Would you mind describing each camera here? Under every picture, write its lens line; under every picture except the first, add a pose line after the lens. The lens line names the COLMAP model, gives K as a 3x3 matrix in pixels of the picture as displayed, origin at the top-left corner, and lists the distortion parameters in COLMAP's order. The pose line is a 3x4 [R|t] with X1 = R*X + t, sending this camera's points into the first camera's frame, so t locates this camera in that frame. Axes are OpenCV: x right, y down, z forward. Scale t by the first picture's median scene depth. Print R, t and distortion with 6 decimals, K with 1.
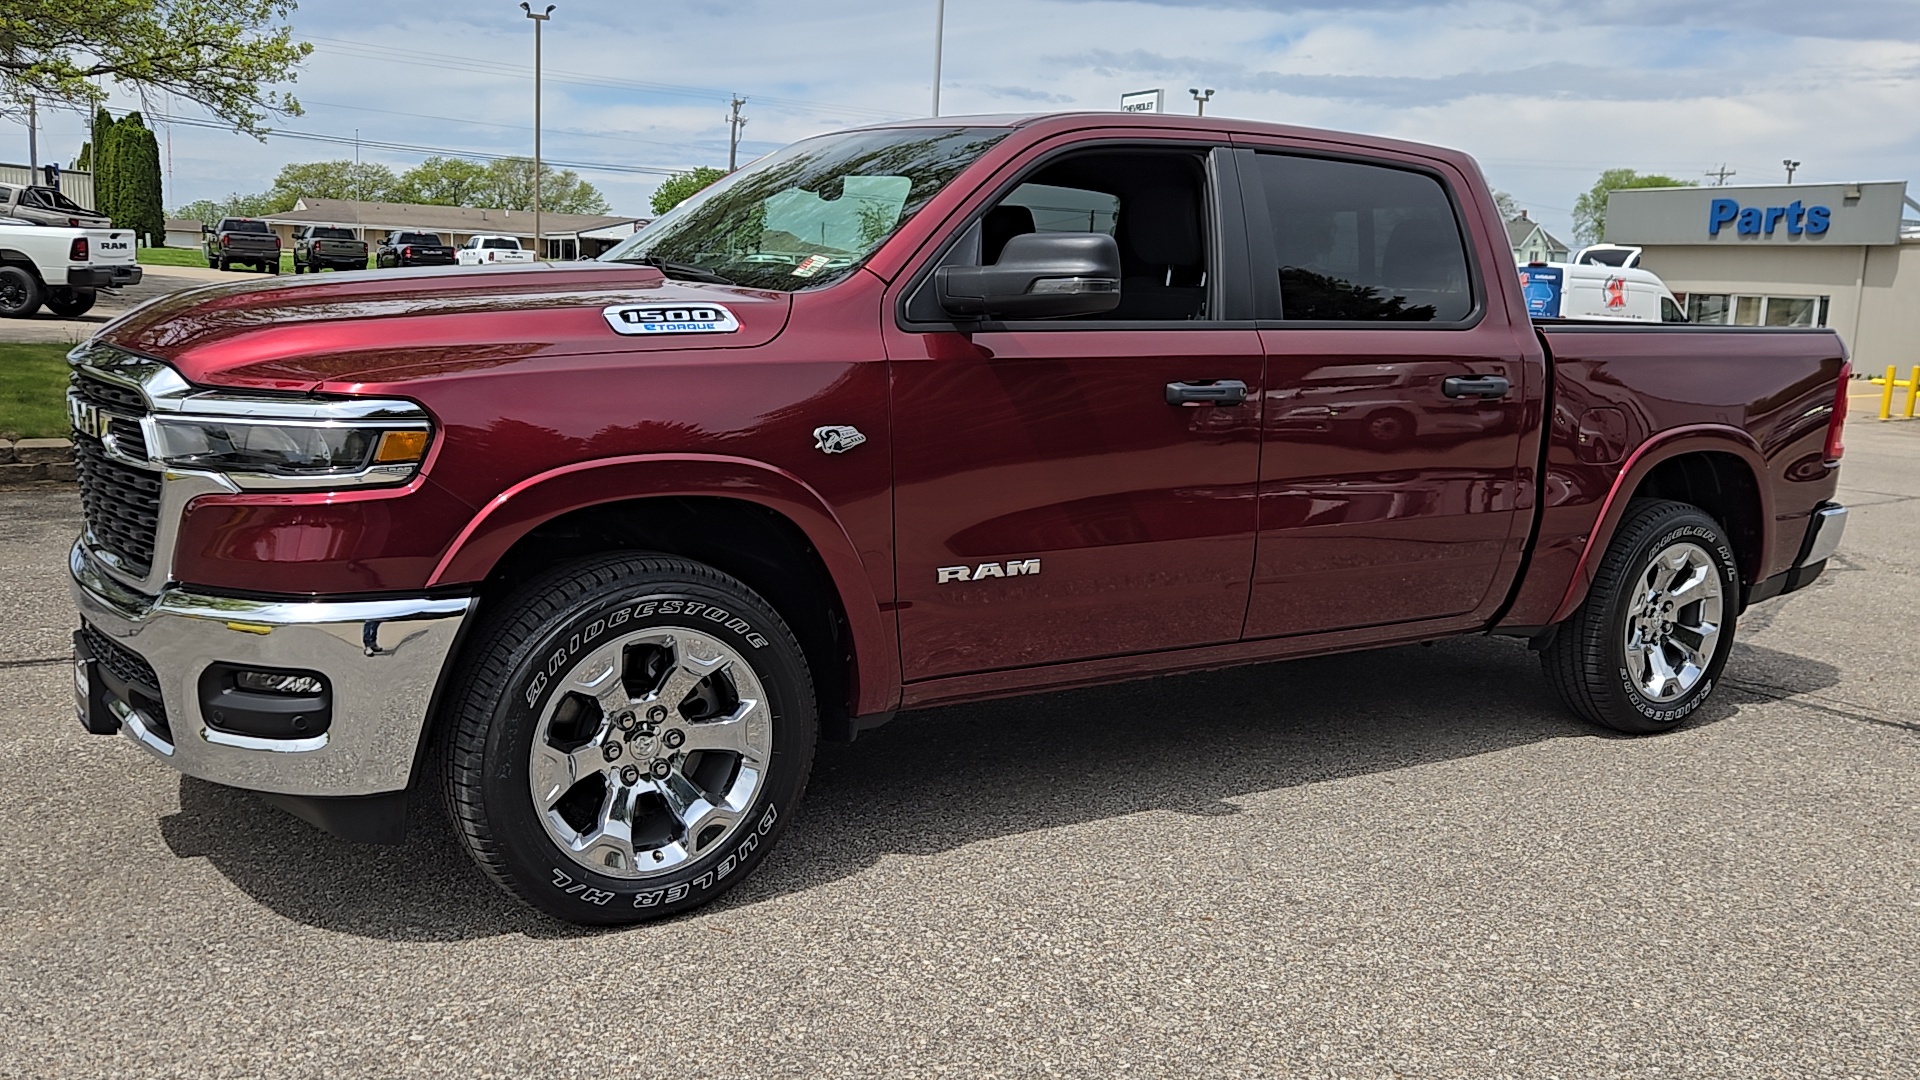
lens RADIAL K [[1609.5, 0, 954.6], [0, 1609.5, 529.8], [0, 0, 1]] dist [0.026071, -0.025852]
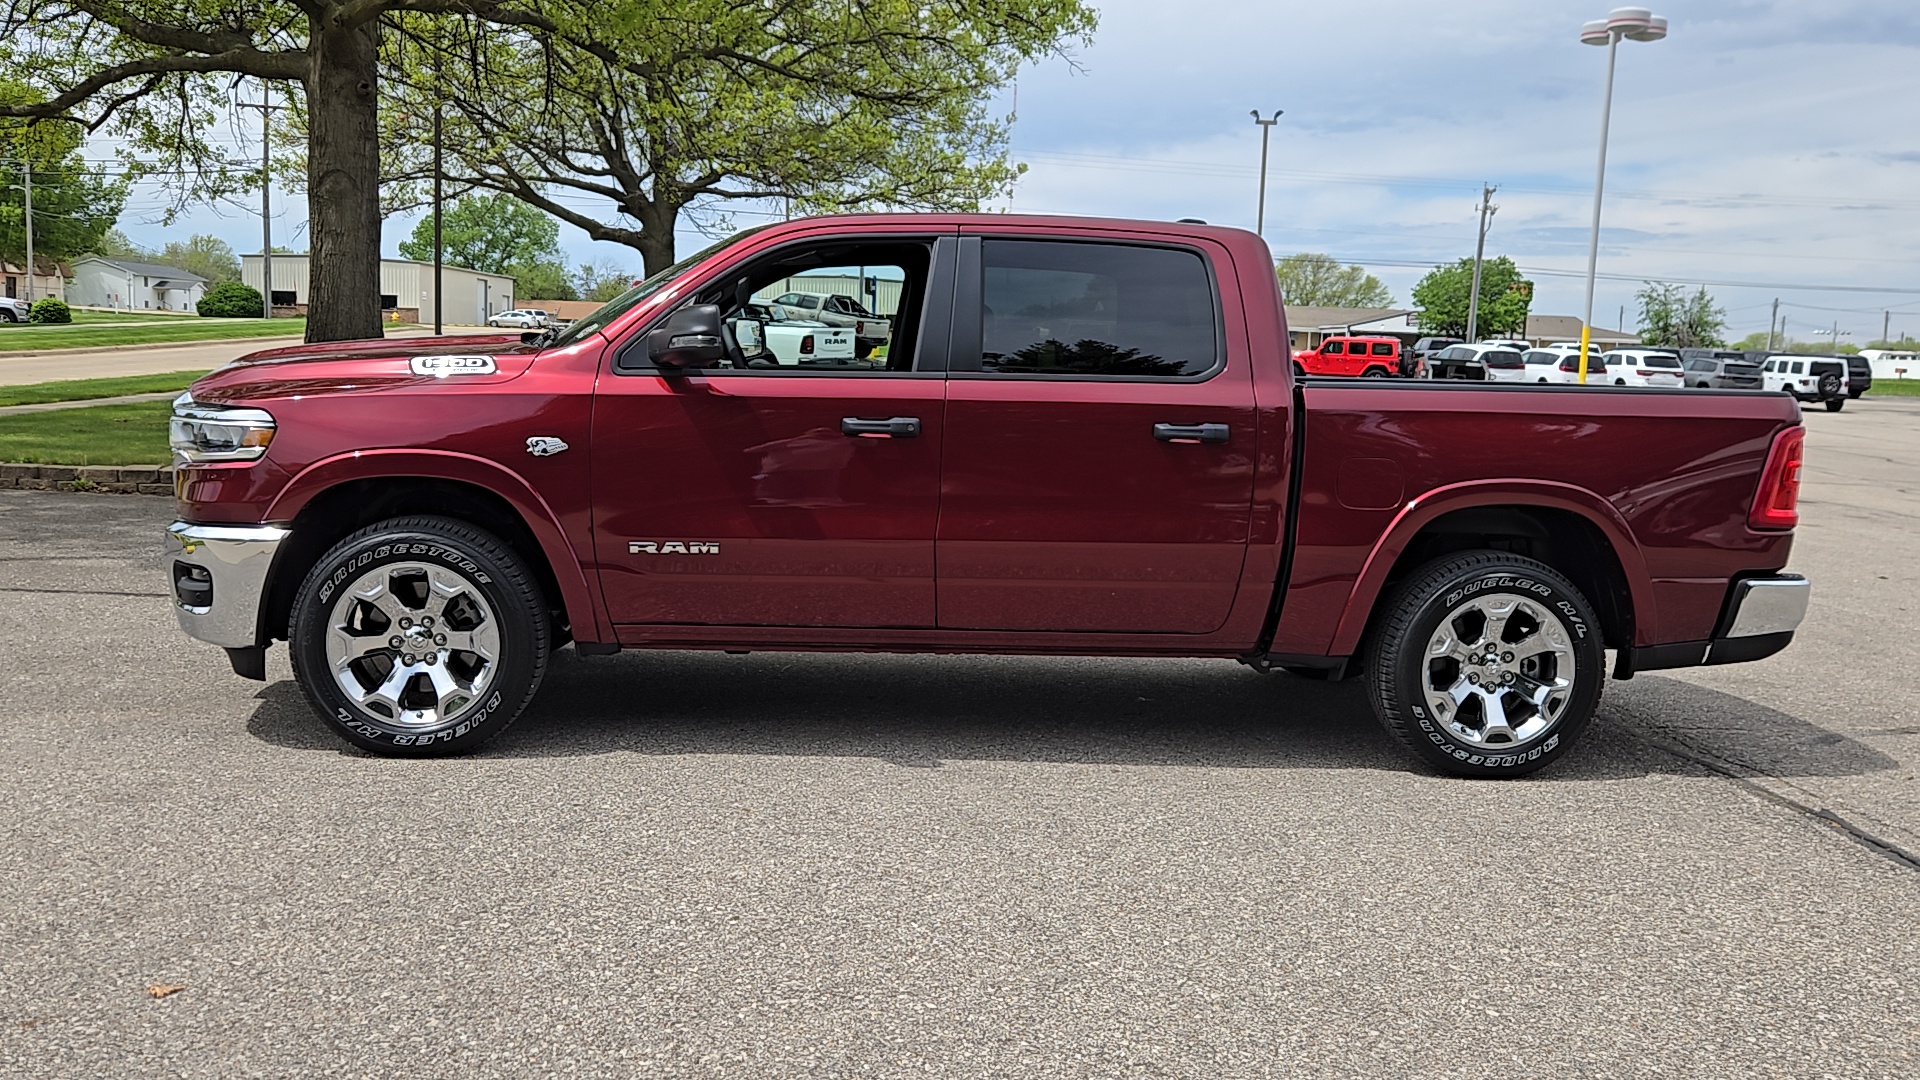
lens RADIAL K [[1619.4, 0, 946.8], [0, 1619.4, 534.2], [0, 0, 1]] dist [0.023299, -0.013337]
pose [[0.880051, 0.045761, -0.472669, 0.858182], [-0.071885, 0.996714, -0.037344, 0.047386], [0.469407, 0.066842, 0.880448, -0.113983]]
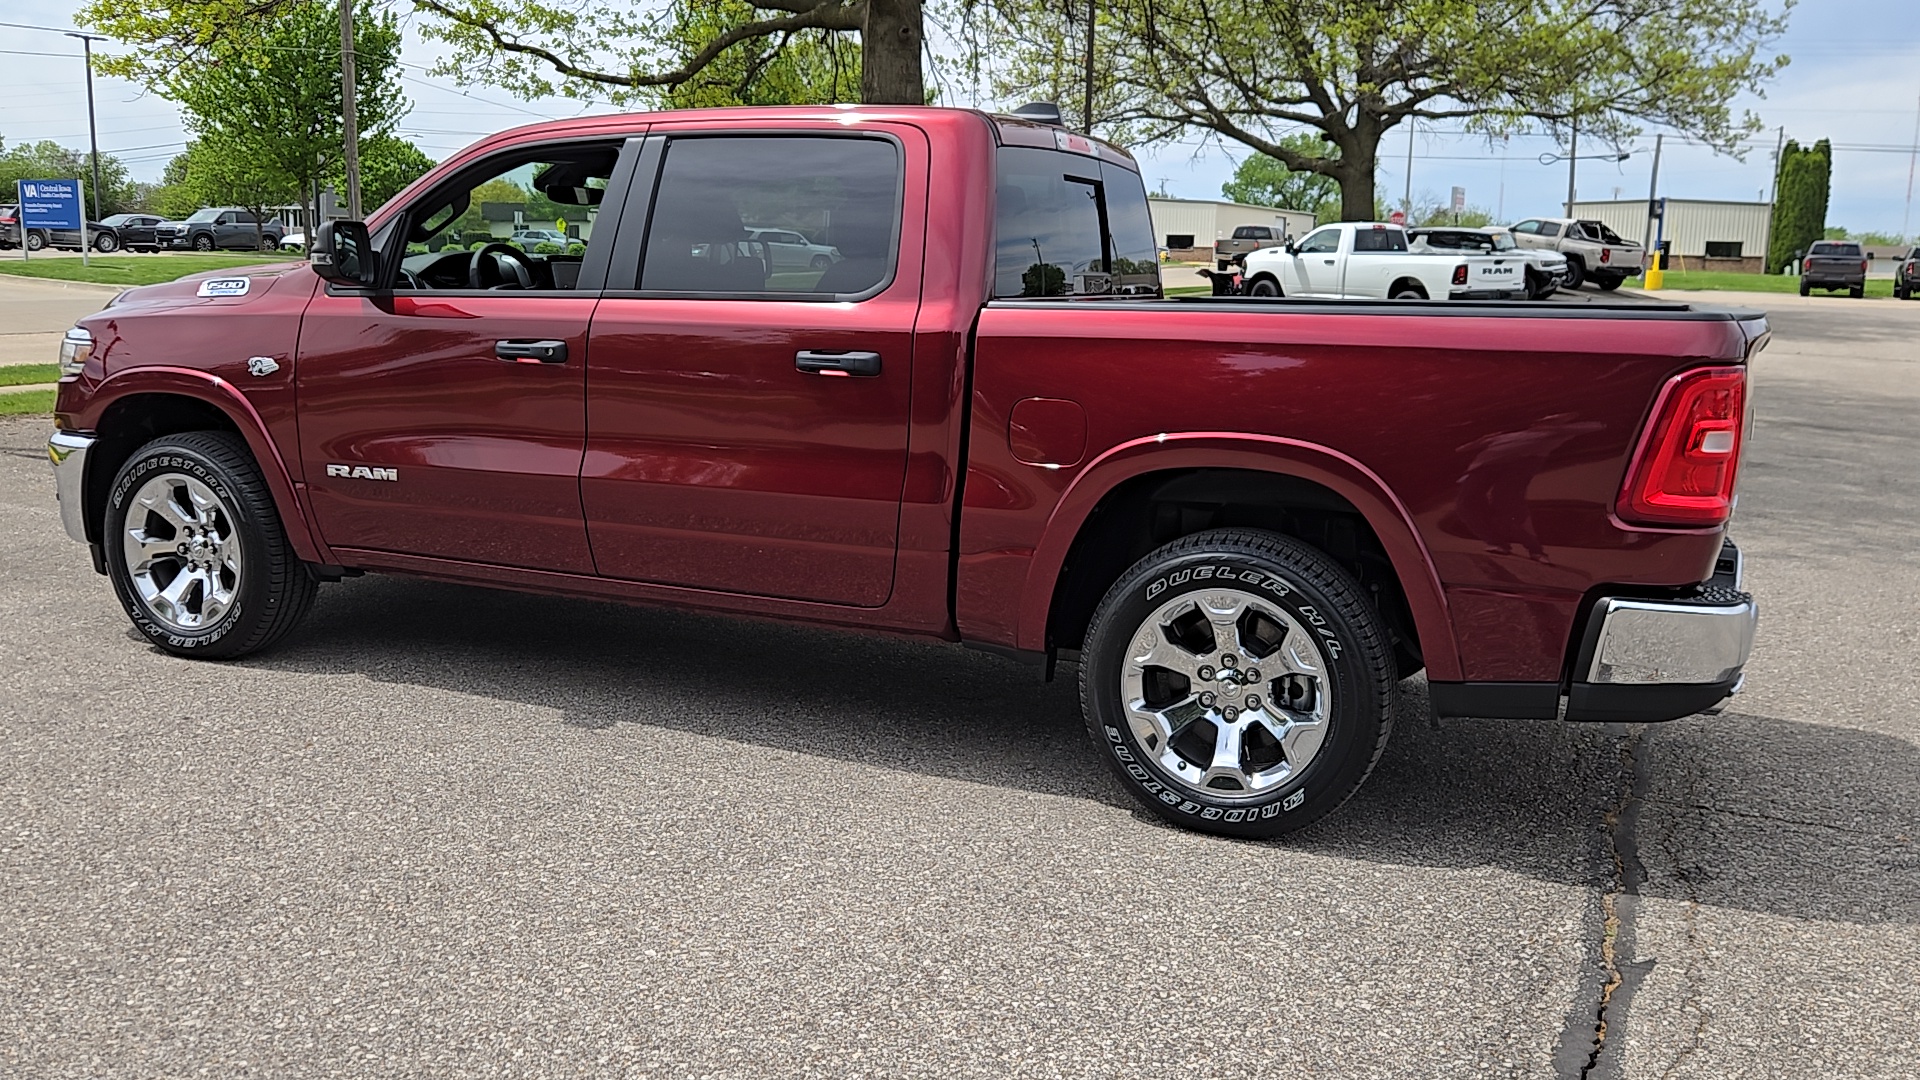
lens RADIAL K [[1614.1, 0, 933.5], [0, 1614.1, 534.7], [0, 0, 1]] dist [0.011476, 0.003090]
pose [[0.534373, 0.113326, -0.837617, 1.382135], [-0.126802, 0.990505, 0.053115, -0.054510], [0.835683, 0.077829, 0.543669, 0.644952]]
